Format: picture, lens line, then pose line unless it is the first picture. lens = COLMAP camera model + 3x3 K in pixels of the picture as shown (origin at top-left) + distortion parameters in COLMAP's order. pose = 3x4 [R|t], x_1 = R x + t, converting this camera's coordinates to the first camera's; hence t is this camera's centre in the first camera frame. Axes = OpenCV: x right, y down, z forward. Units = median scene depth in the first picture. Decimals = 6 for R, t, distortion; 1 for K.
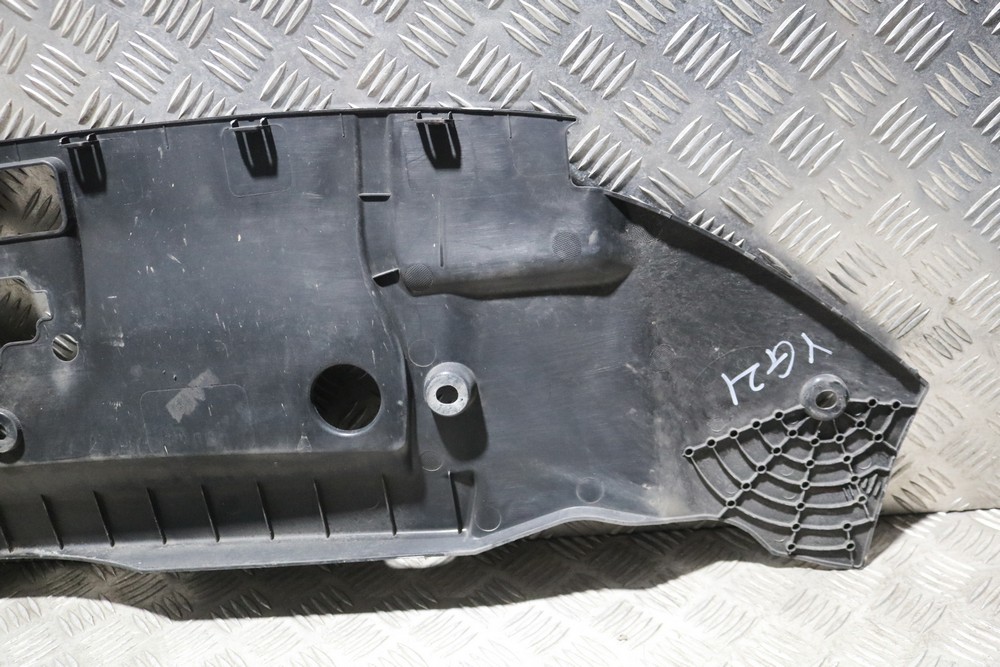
lens RADIAL K [[918.4, 0, 498.9], [0, 918.4, 342.2], [0, 0, 1]] dist [-0.137666, 0.127198]
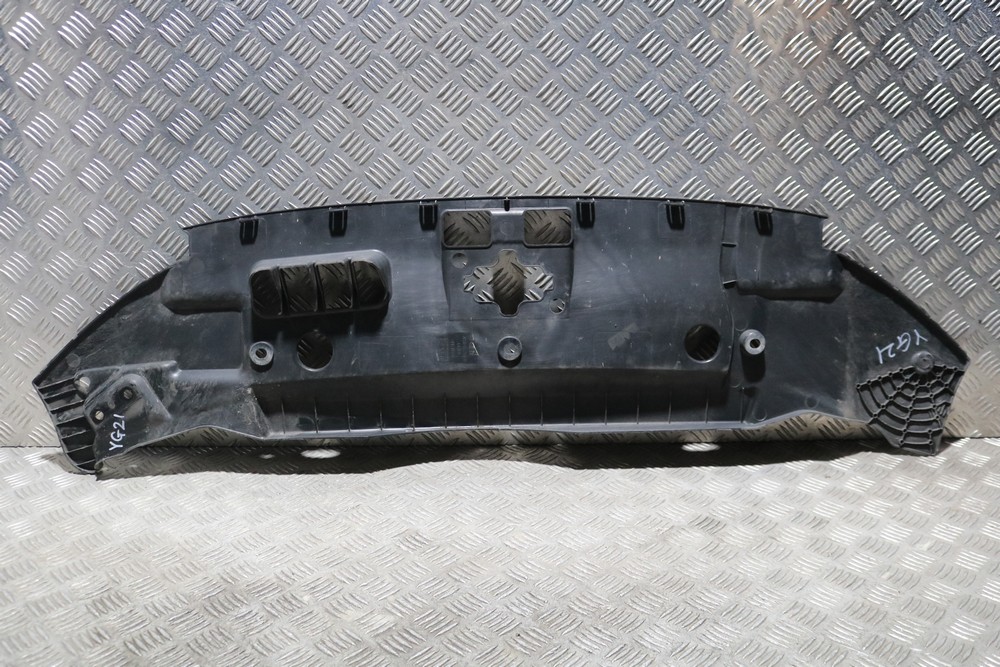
lens RADIAL K [[918.4, 0, 505.5], [0, 918.4, 336.0], [0, 0, 1]] dist [-0.137666, 0.127198]
pose [[0.990075, 0.086270, 0.110947, -0.817258], [-0.069024, 0.986145, -0.150842, 0.377412], [-0.122423, 0.141687, 0.982312, -0.901994]]
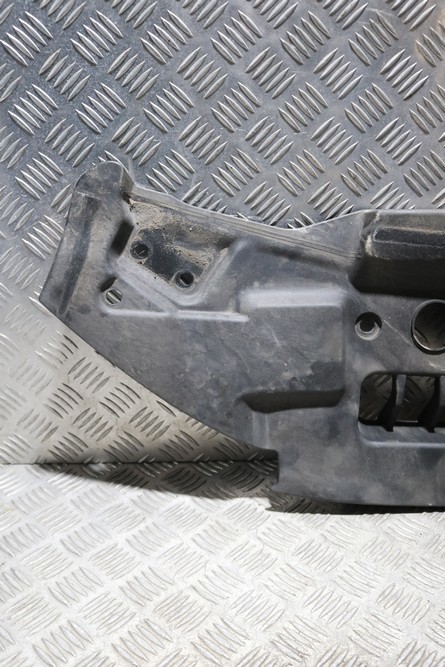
lens RADIAL K [[612.6, 0, 252.0], [0, 612.6, 339.1], [0, 0, 1]] dist [-0.137666, 0.127198]
pose [[0.987028, 0.072233, 0.143380, -1.495735], [-0.058864, 0.993698, -0.095390, 0.240604], [-0.149367, 0.085713, 0.985060, 0.162425]]
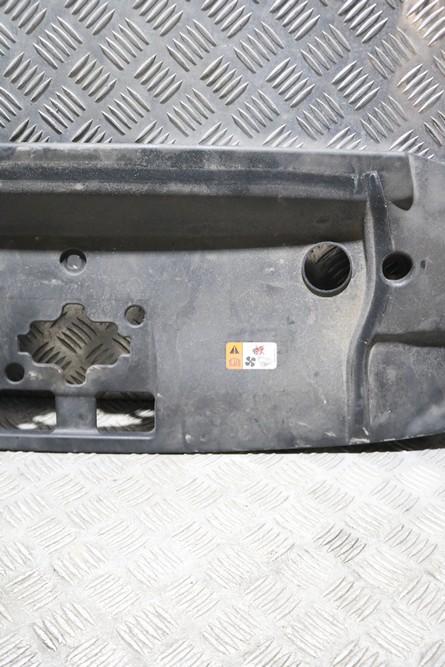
lens RADIAL K [[612.6, 0, 227.1], [0, 612.6, 321.4], [0, 0, 1]] dist [-0.137666, 0.127198]
pose [[0.987151, 0.109702, 0.116180, -0.483670], [-0.106927, 0.993818, -0.029873, 0.166443], [-0.118739, 0.017067, 0.992779, 0.032309]]
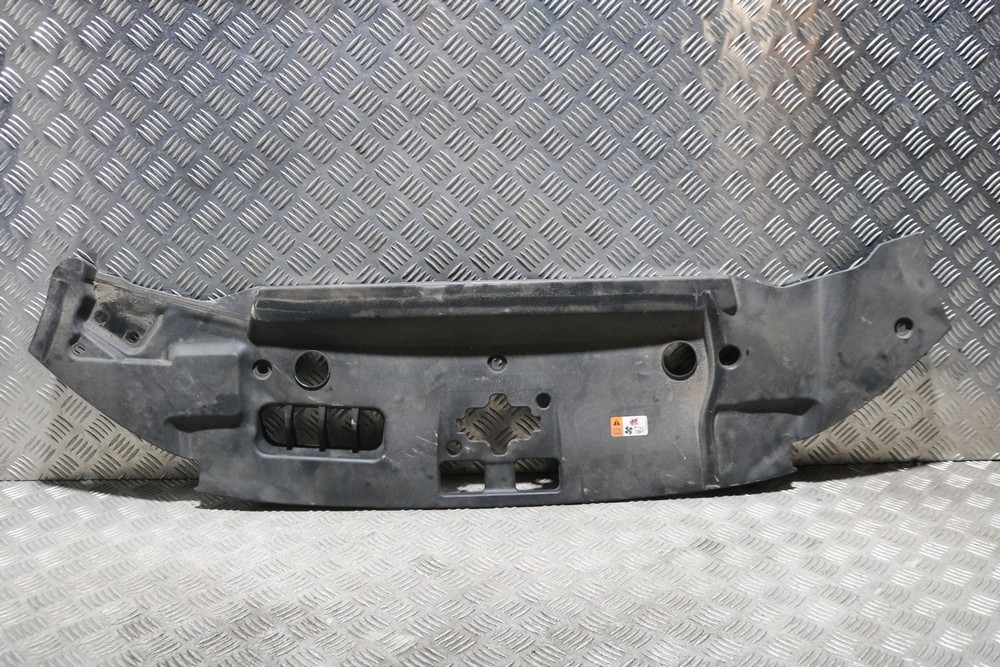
lens RADIAL K [[918.4, 0, 499.7], [0, 918.4, 339.2], [0, 0, 1]] dist [-0.137666, 0.127198]
pose [[0.989214, 0.080309, 0.122500, -0.884537], [-0.056745, 0.981105, -0.184967, 0.398194], [-0.135040, 0.176021, 0.975080, -0.992806]]
